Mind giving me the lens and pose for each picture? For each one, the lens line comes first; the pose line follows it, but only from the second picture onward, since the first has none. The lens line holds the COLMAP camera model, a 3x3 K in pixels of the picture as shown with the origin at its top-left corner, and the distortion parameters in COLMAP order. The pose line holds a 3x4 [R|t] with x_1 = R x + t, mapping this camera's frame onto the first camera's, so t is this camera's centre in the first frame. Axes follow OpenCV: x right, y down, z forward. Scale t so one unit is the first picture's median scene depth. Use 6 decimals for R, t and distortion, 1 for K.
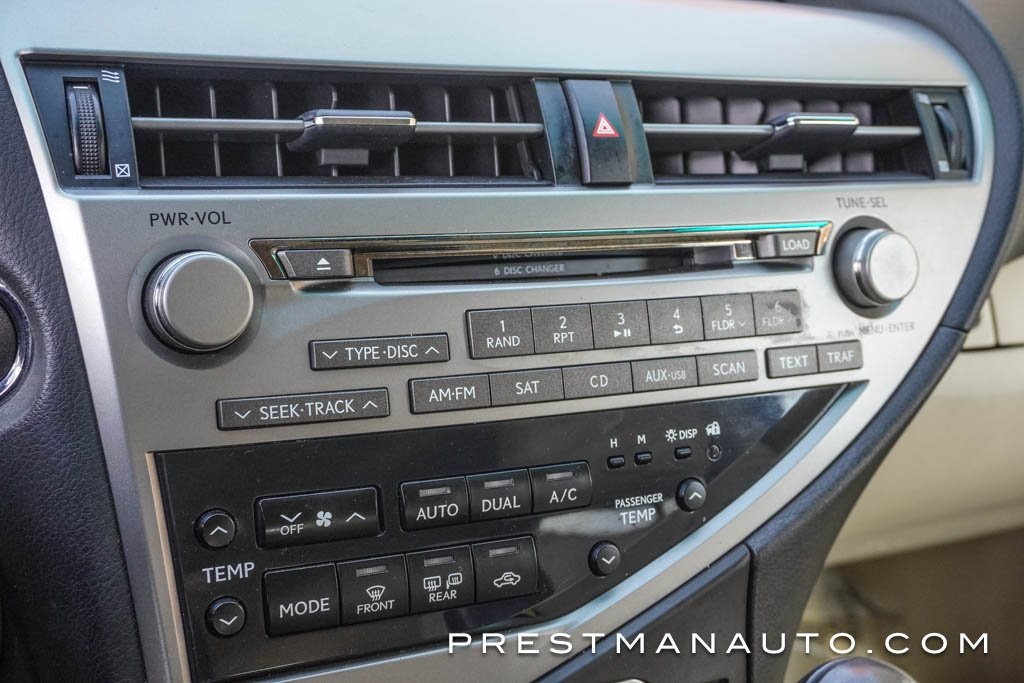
lens RADIAL K [[1245.7, 0, 510.4], [0, 1245.7, 347.6], [0, 0, 1]] dist [0.002972, 0.000000]
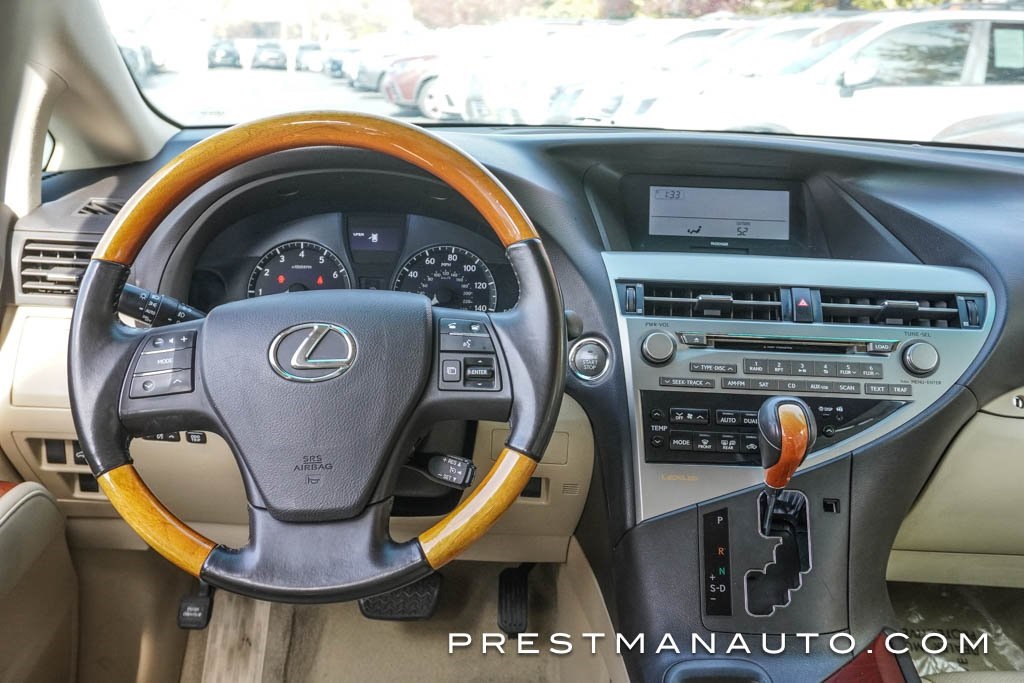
lens RADIAL K [[1092.2, 0, 511.8], [0, 1092.2, 339.3], [0, 0, 1]] dist [0.030970, 0.000000]
pose [[0.884670, -0.001324, -0.466216, 0.717293], [-0.115960, 0.967945, -0.222790, 0.594093], [0.451567, 0.251158, 0.856158, -1.574278]]
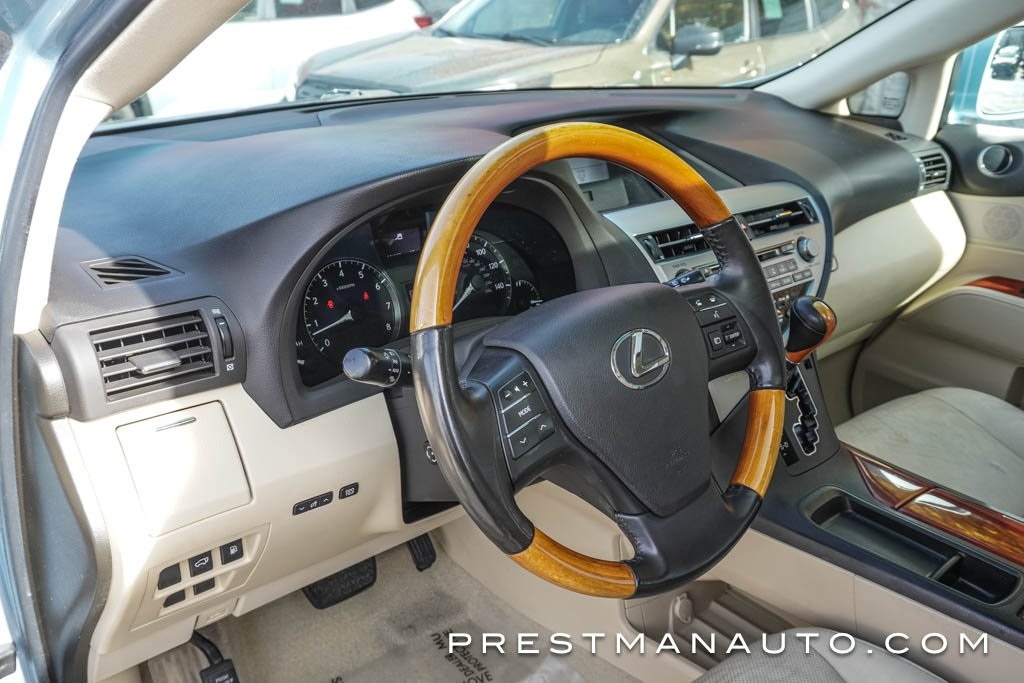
lens RADIAL K [[918.8, 0, 512.2], [0, 918.8, 341.1], [0, 0, 1]] dist [0.015024, 0.004011]
pose [[0.951506, -0.228360, 0.206127, -1.384756], [0.245519, 0.967435, -0.061561, 0.180249], [-0.185356, 0.109184, 0.976587, -1.747941]]
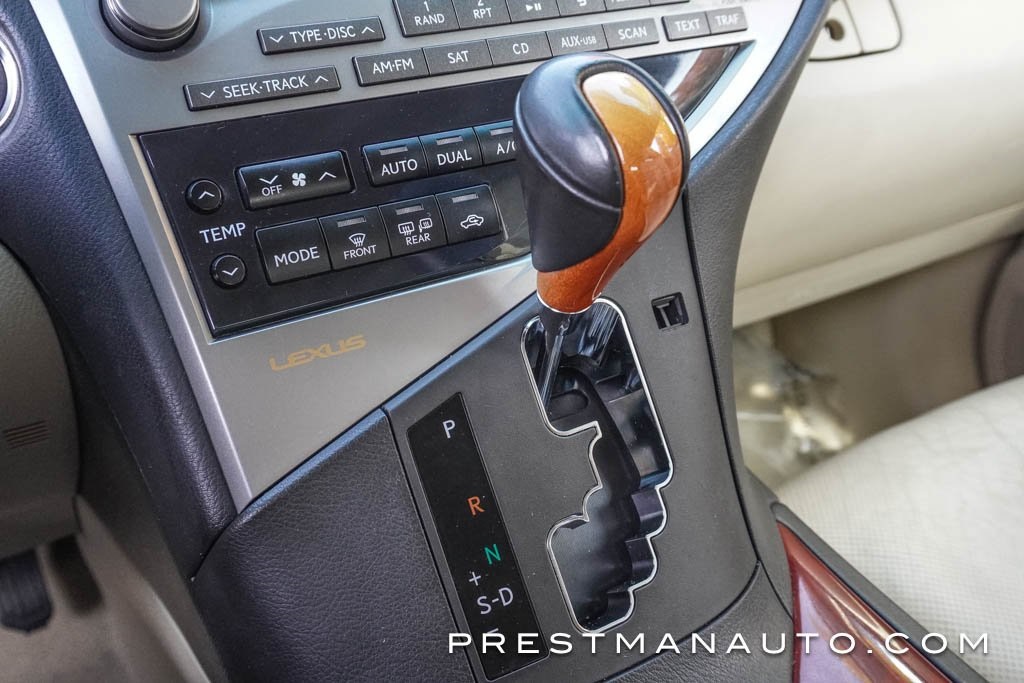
lens RADIAL K [[937.9, 0, 513.1], [0, 937.9, 356.8], [0, 0, 1]] dist [-0.018064, 0.000000]
pose [[0.981662, -0.190198, -0.012787, 0.022059], [0.190513, 0.981190, 0.031159, 0.293199], [0.006620, -0.033024, 0.999433, 0.131049]]
